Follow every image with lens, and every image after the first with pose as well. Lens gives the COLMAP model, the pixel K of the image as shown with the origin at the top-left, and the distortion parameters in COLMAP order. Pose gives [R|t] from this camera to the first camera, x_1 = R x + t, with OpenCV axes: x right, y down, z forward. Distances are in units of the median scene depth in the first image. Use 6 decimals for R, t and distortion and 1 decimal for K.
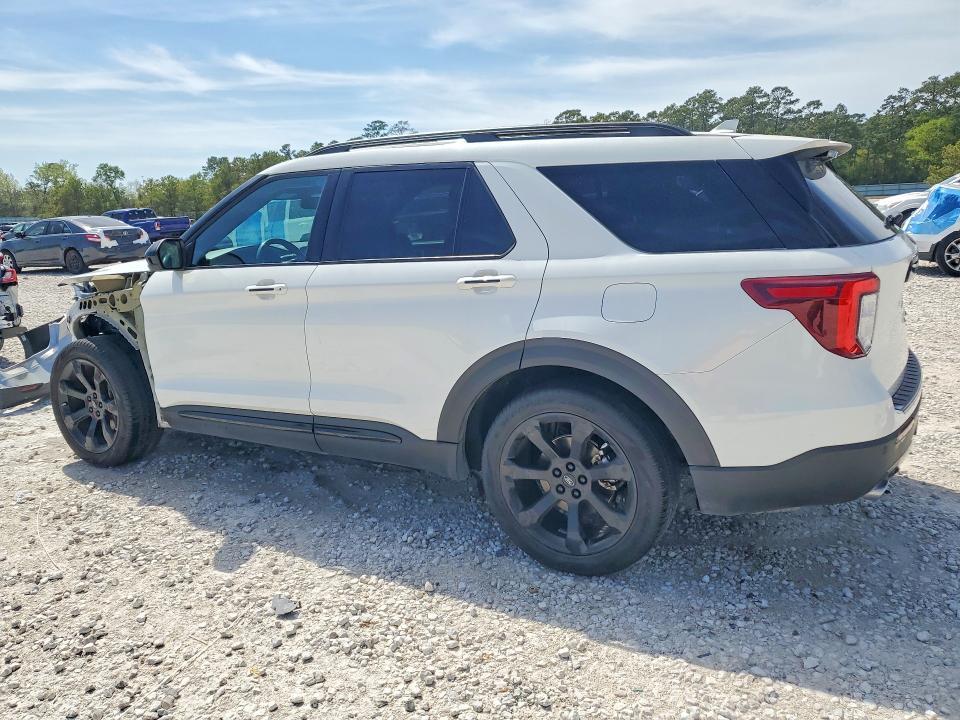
lens RADIAL K [[751.1, 0, 486.6], [0, 751.1, 363.2], [0, 0, 1]] dist [0.015714, 0.010136]
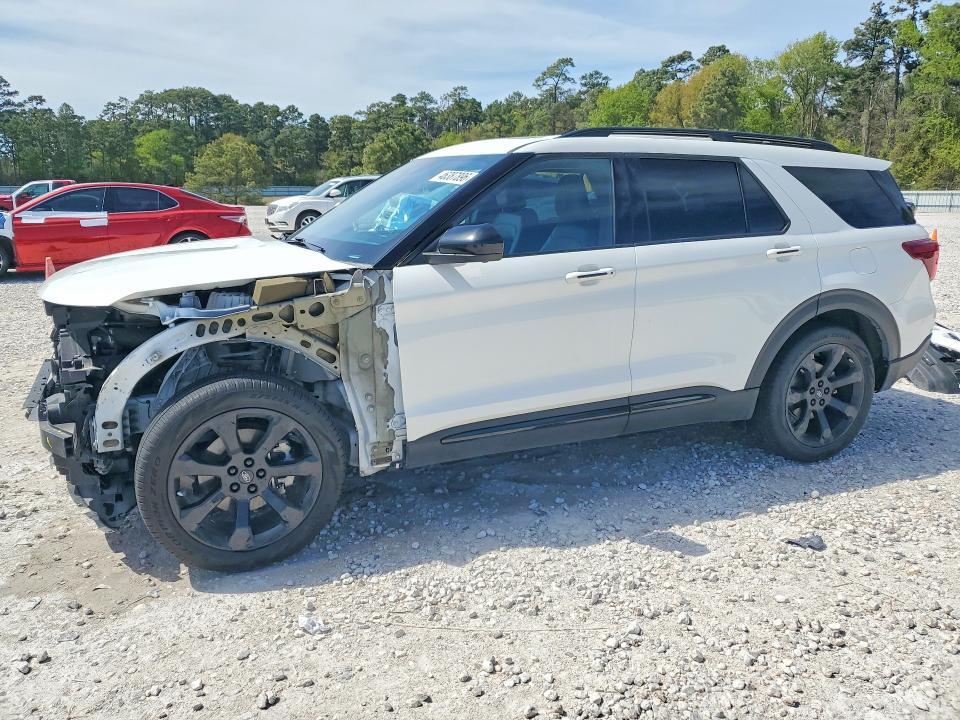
lens RADIAL K [[718.8, 0, 480.0], [0, 718.8, 360.0], [0, 0, 1]] dist [0.028955, 0.003235]
pose [[0.600907, -0.145518, 0.785962, -1.104353], [0.143634, 0.986941, 0.072913, -0.078436], [-0.786308, 0.069077, 0.613961, 0.561629]]
